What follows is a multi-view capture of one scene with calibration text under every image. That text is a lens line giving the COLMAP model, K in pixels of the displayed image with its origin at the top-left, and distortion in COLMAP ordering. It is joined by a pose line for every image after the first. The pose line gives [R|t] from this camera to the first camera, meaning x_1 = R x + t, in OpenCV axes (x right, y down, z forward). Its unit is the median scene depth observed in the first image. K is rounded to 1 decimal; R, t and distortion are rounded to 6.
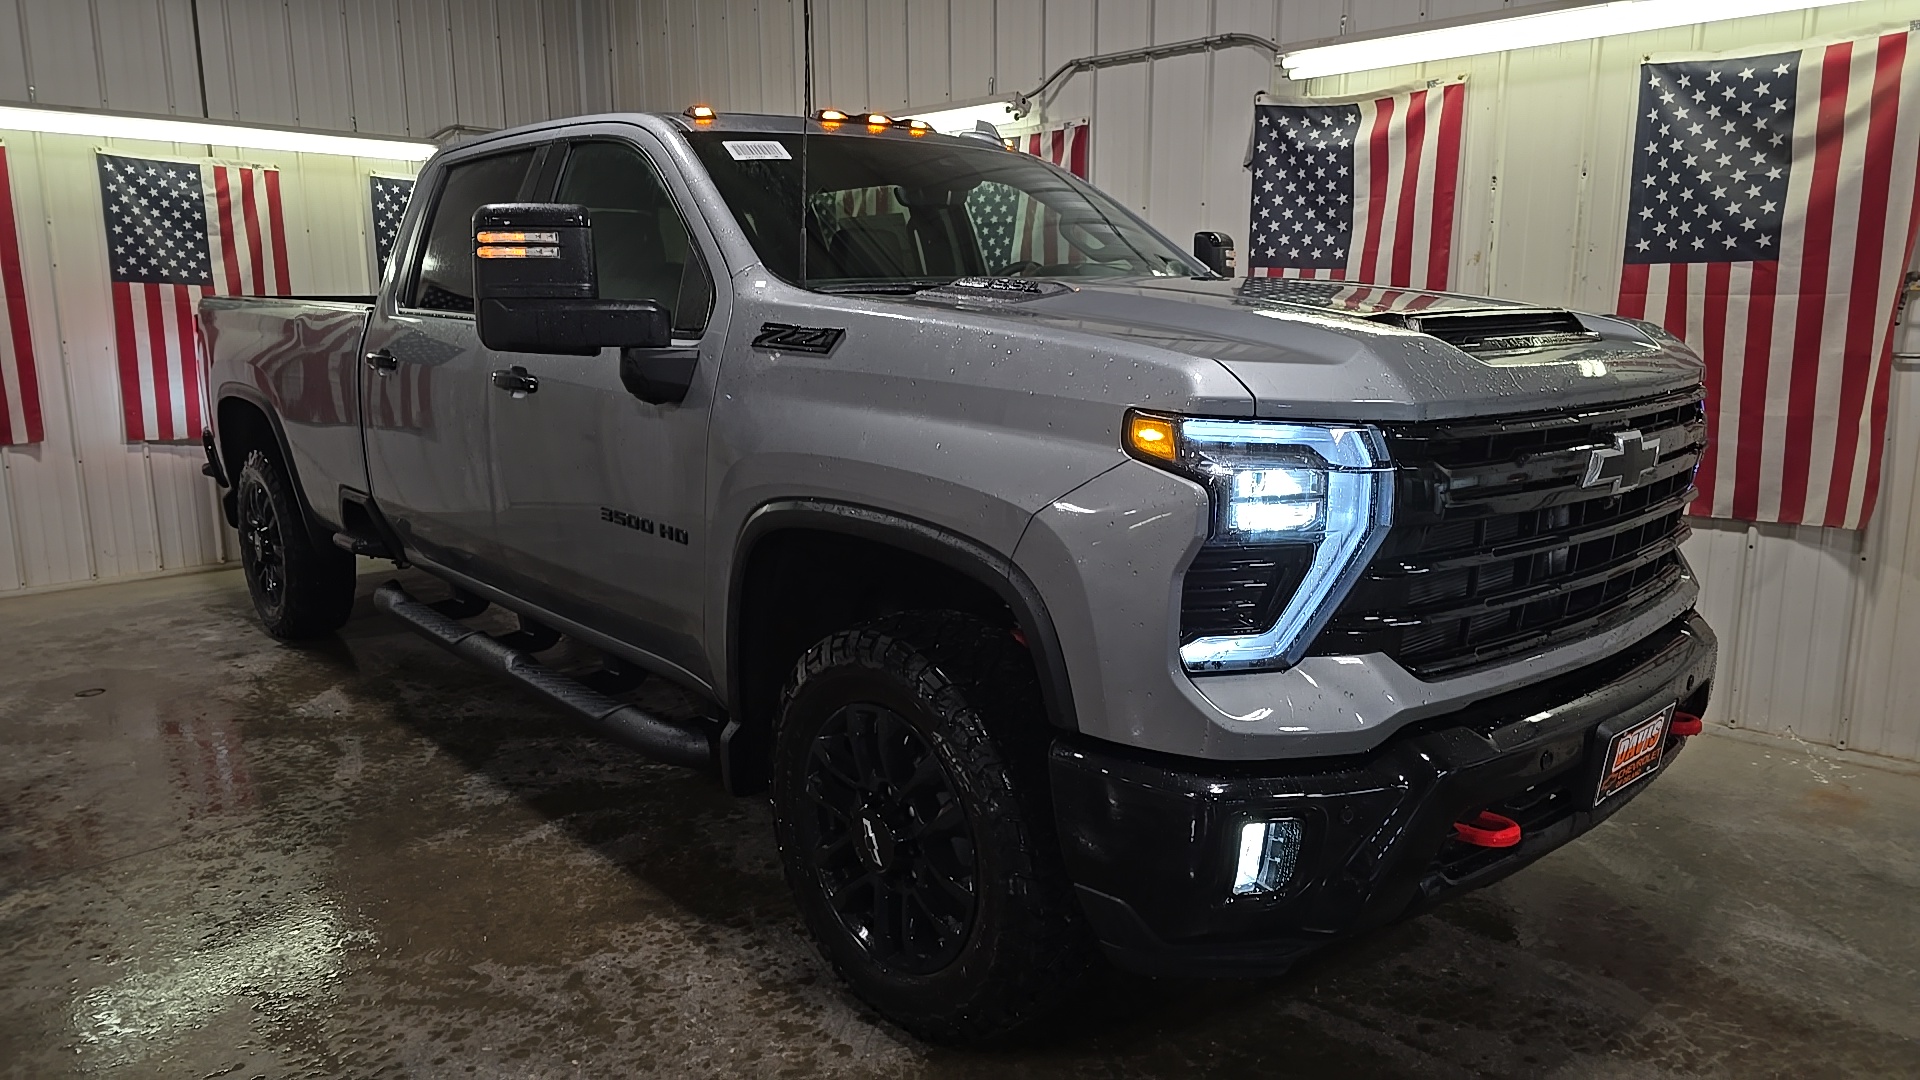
lens RADIAL K [[1291.9, 0, 957.3], [0, 1291.9, 552.6], [0, 0, 1]] dist [0.035542, -0.030663]
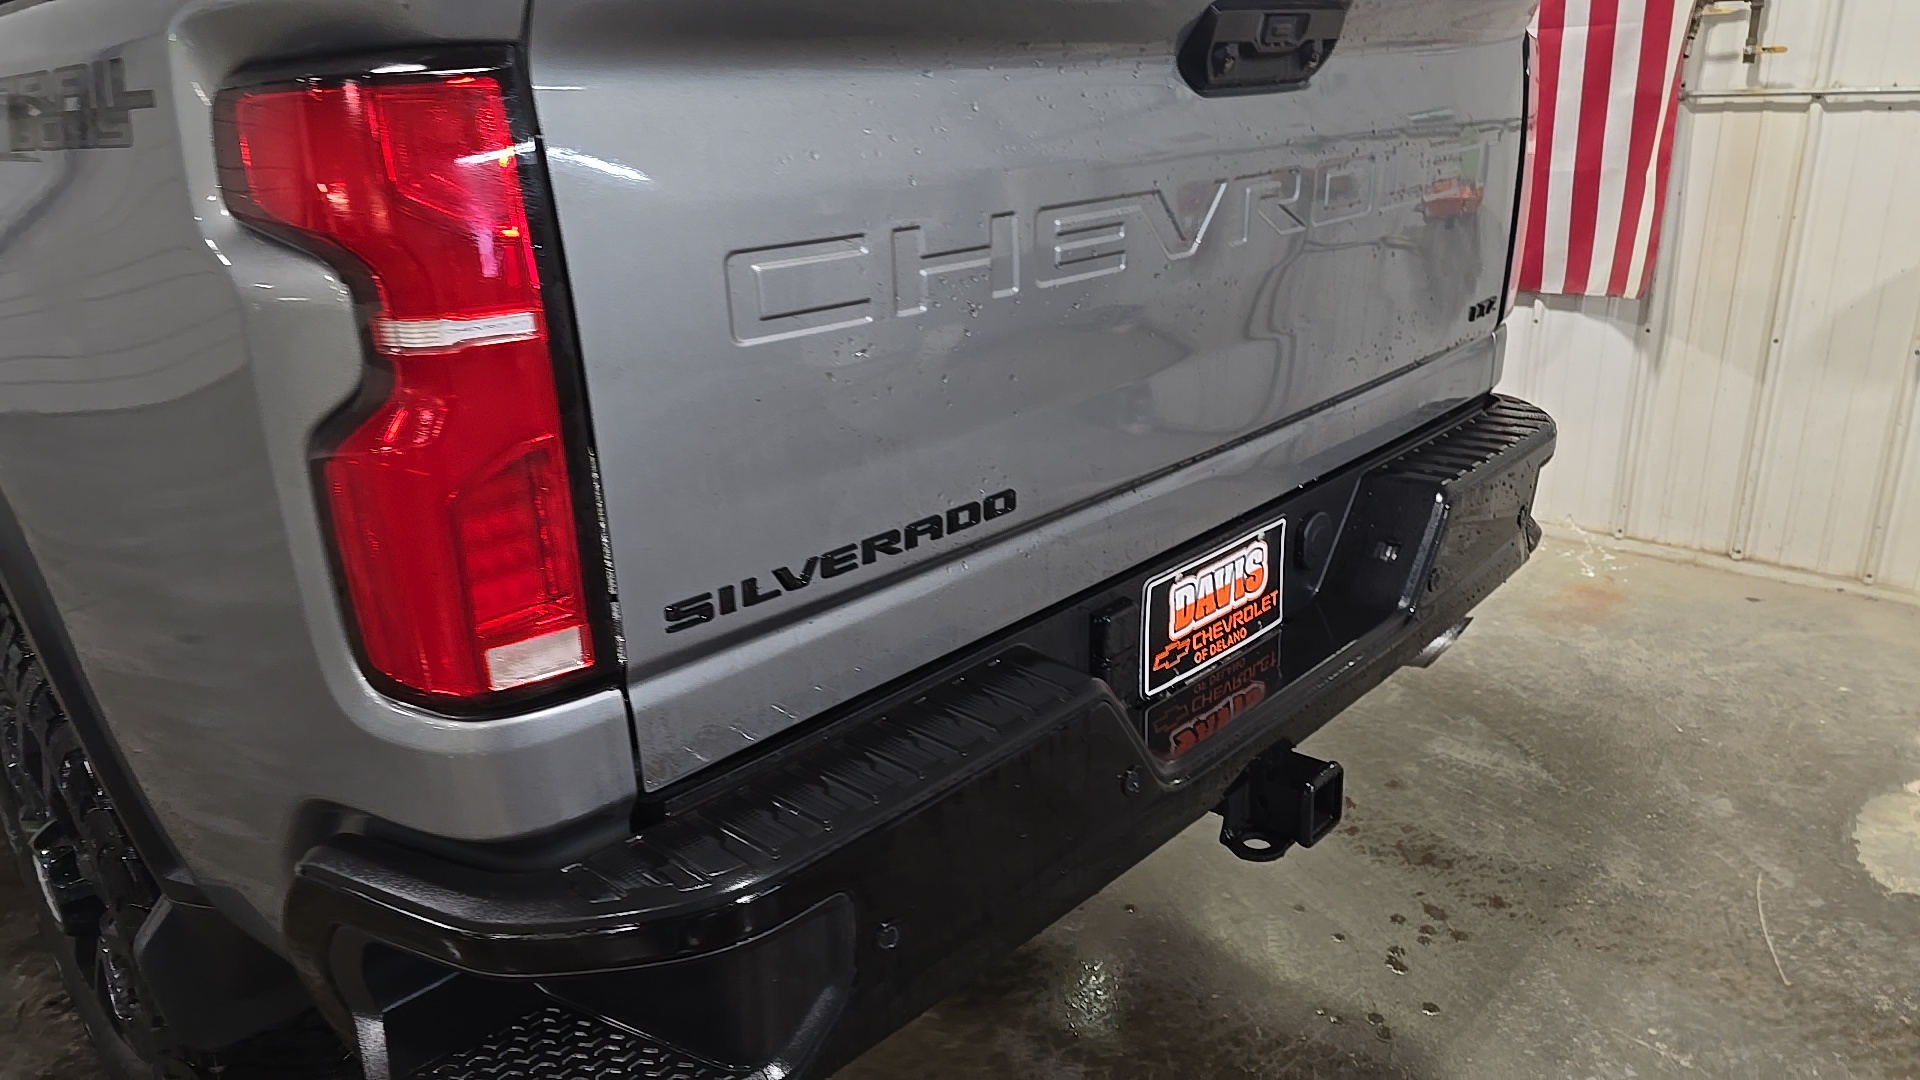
lens RADIAL K [[1273.7, 0, 965.0], [0, 1273.7, 549.6], [0, 0, 1]] dist [0.099529, -0.102772]
pose [[0.999166, -0.039166, 0.011578, 0.189863], [0.036860, 0.986854, 0.157352, -0.004467], [-0.017589, -0.156794, 0.987475, 0.085207]]
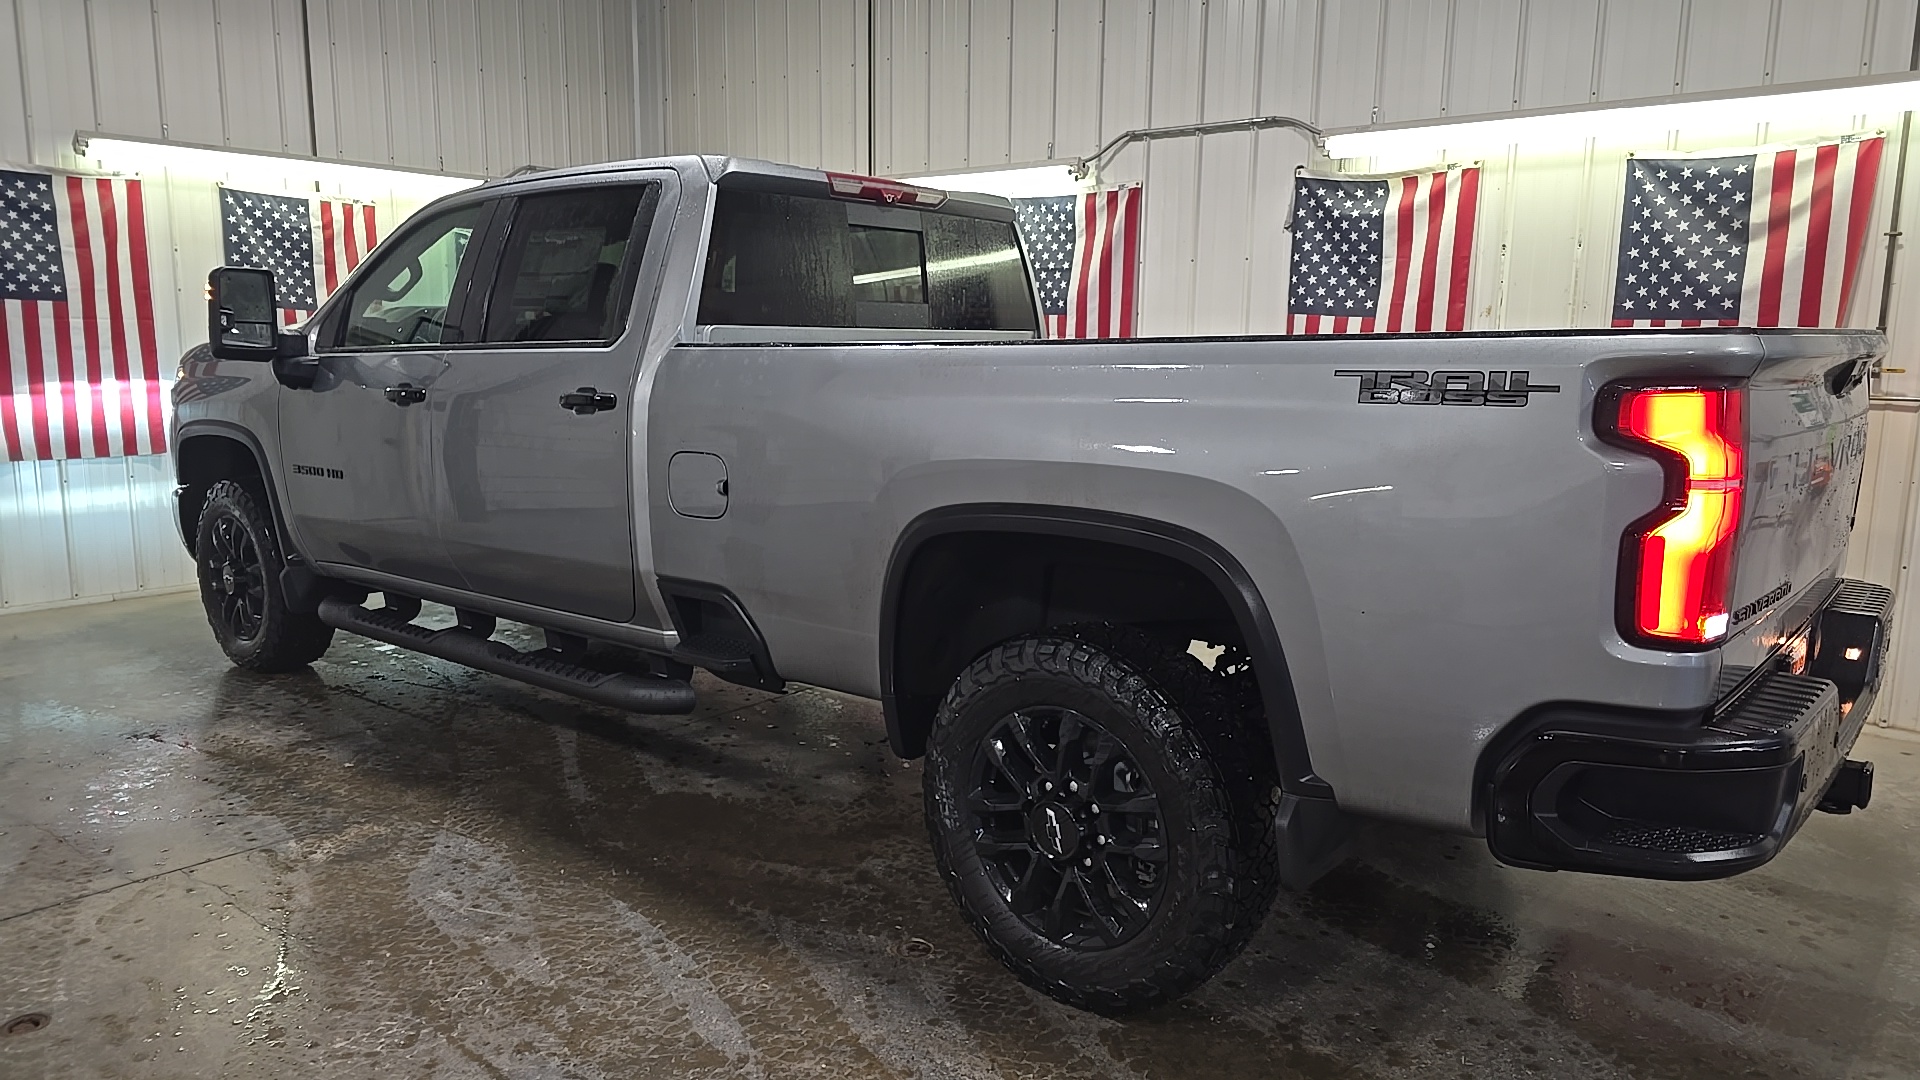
lens RADIAL K [[1291.9, 0, 957.3], [0, 1291.9, 552.6], [0, 0, 1]] dist [0.035542, -0.030663]
pose [[0.997375, 0.004783, 0.072251, -0.195292], [-0.003282, 0.999777, -0.020883, 0.026606], [-0.072334, 0.020591, 0.997168, -0.178189]]
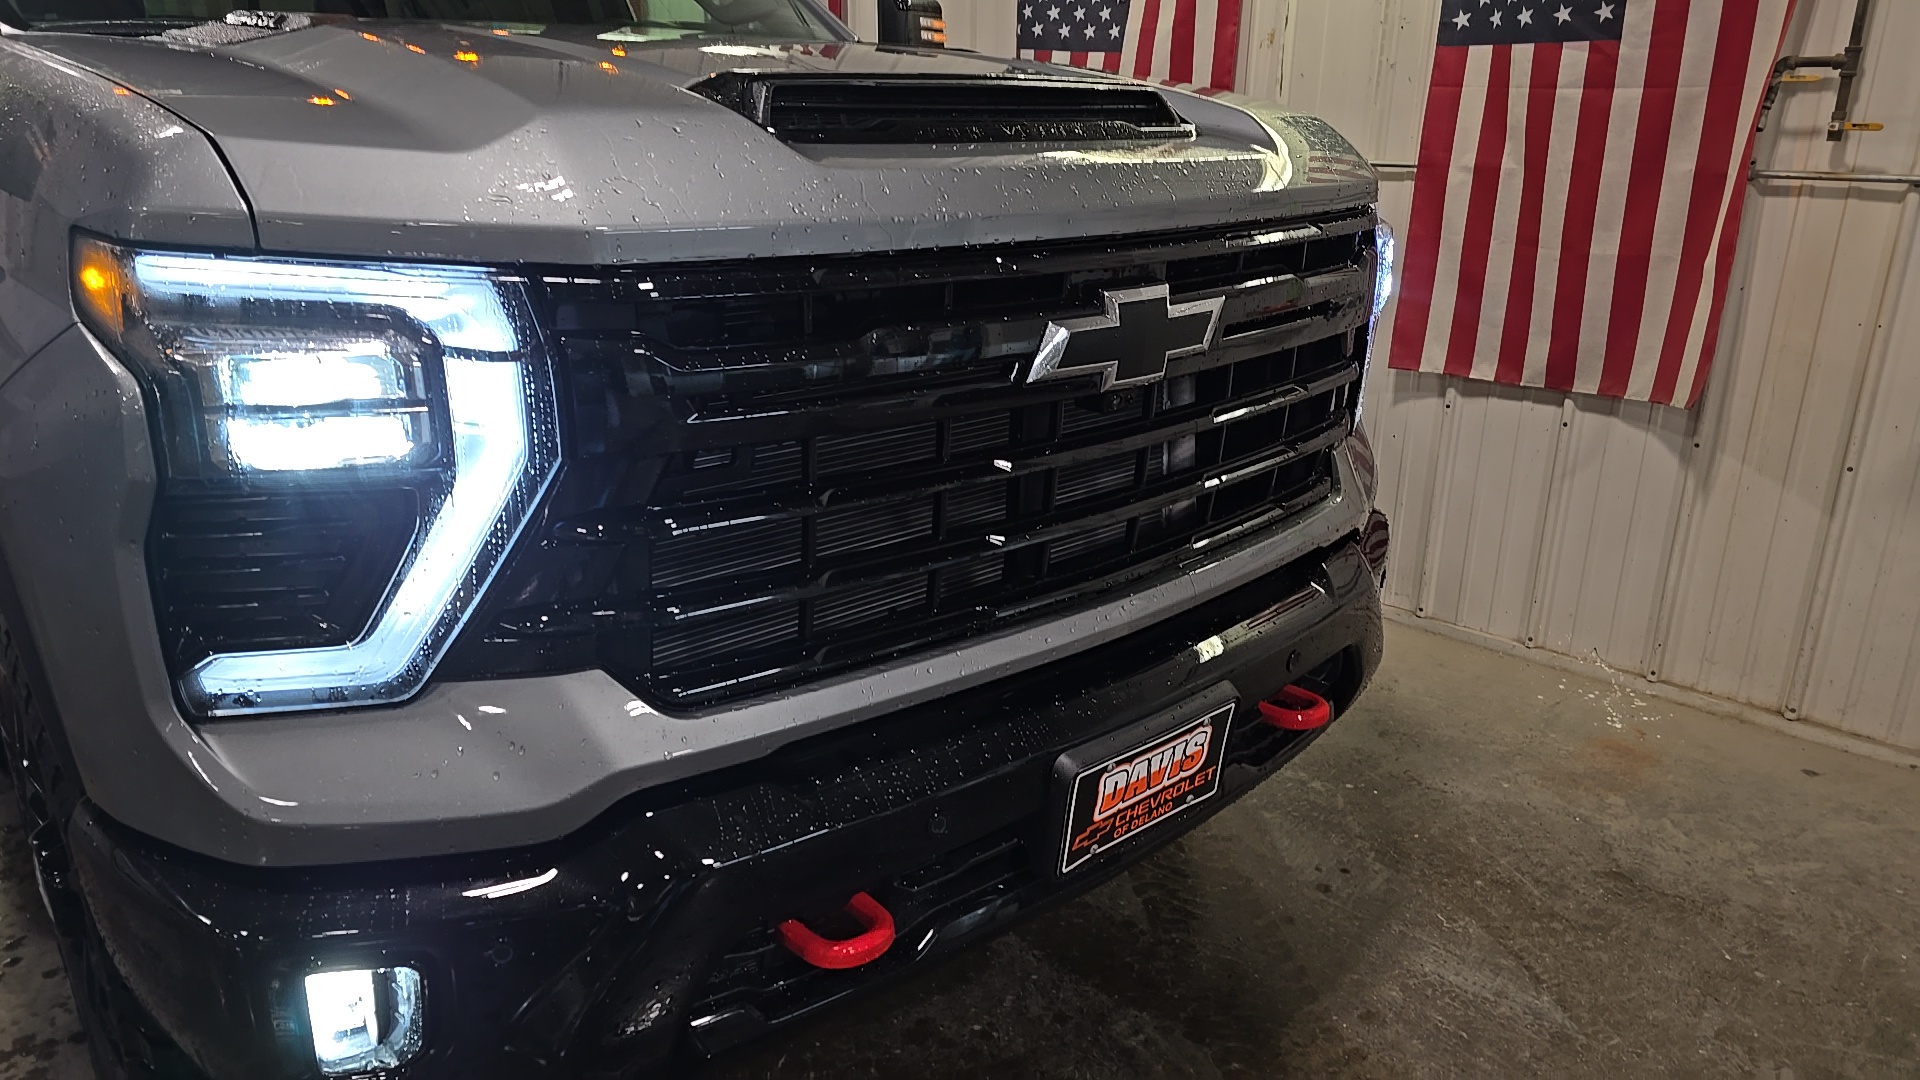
lens RADIAL K [[1290.7, 0, 965.2], [0, 1290.7, 551.3], [0, 0, 1]] dist [0.060923, -0.048875]
pose [[0.999823, 0.016568, 0.008897, 0.237016], [-0.017617, 0.990692, 0.134974, -0.028005], [-0.006578, -0.135107, 0.990809, 0.208260]]
